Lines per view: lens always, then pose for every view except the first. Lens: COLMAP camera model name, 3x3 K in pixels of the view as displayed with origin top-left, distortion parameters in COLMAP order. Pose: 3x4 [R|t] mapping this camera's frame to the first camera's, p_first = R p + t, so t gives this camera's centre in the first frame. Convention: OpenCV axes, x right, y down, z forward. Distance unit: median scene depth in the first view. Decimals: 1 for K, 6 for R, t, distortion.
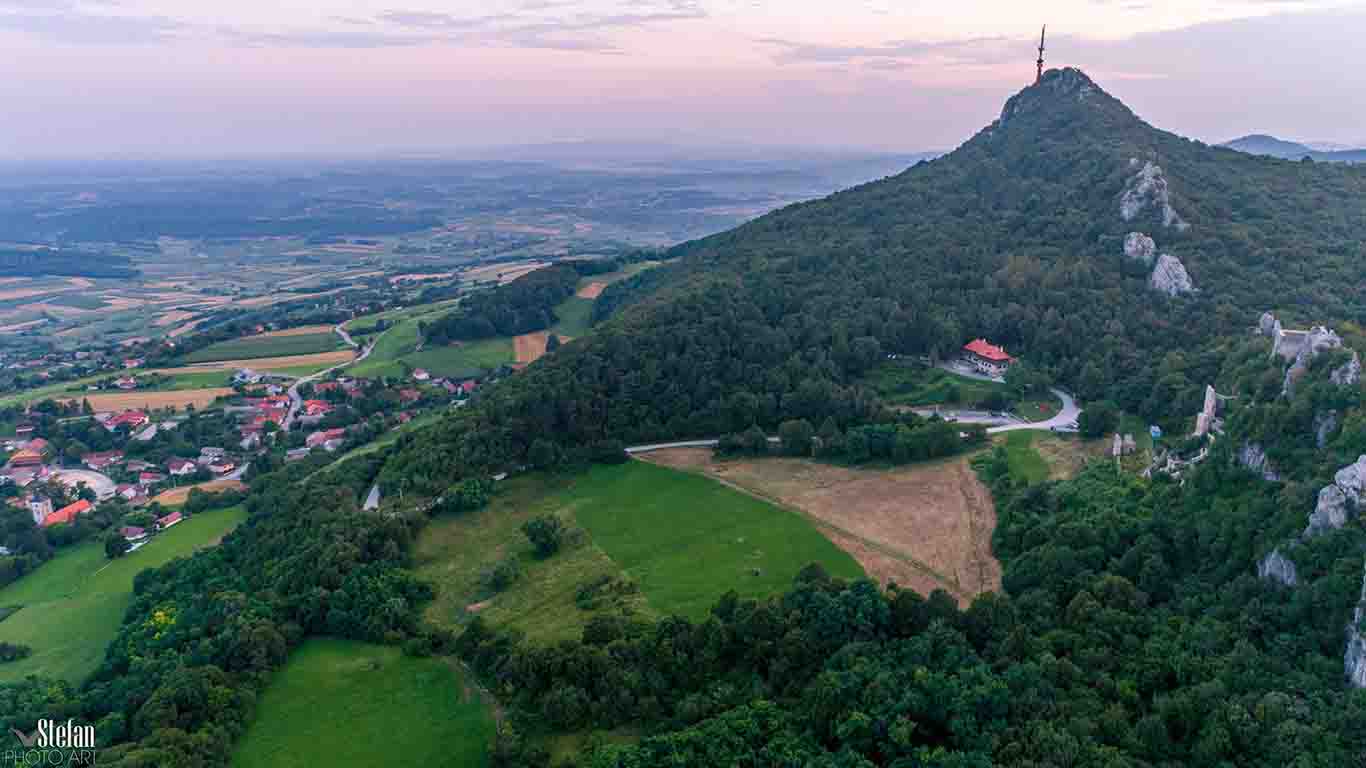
lens RADIAL K [[897.9, 0, 678.5], [0, 897.9, 394.0], [0, 0, 1]] dist [0.005472, 0.003016]
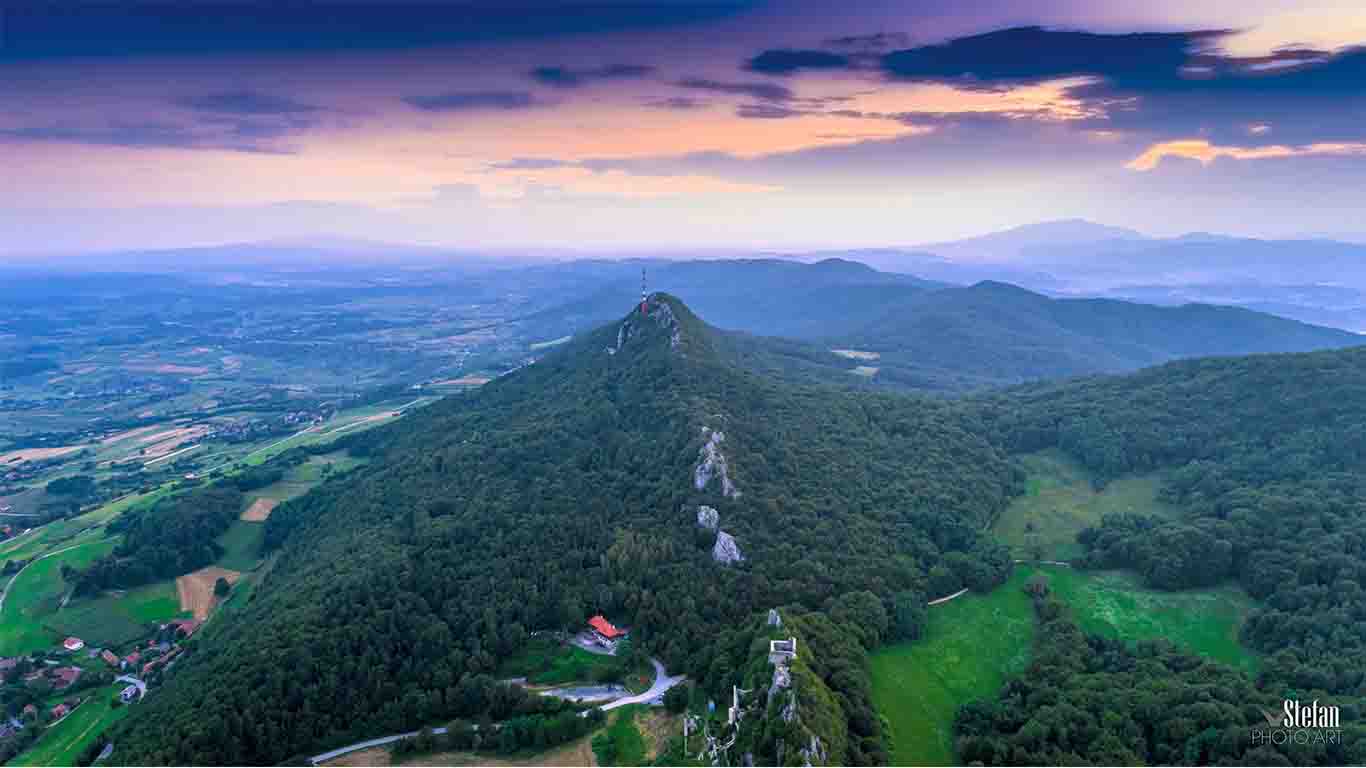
lens RADIAL K [[897.9, 0, 675.1], [0, 897.9, 373.8], [0, 0, 1]] dist [0.005472, 0.003016]
pose [[0.935396, -0.061666, 0.348183, 0.005170], [0.094545, 0.992442, -0.078226, -0.281753], [-0.340728, 0.106091, 0.934157, -0.283940]]
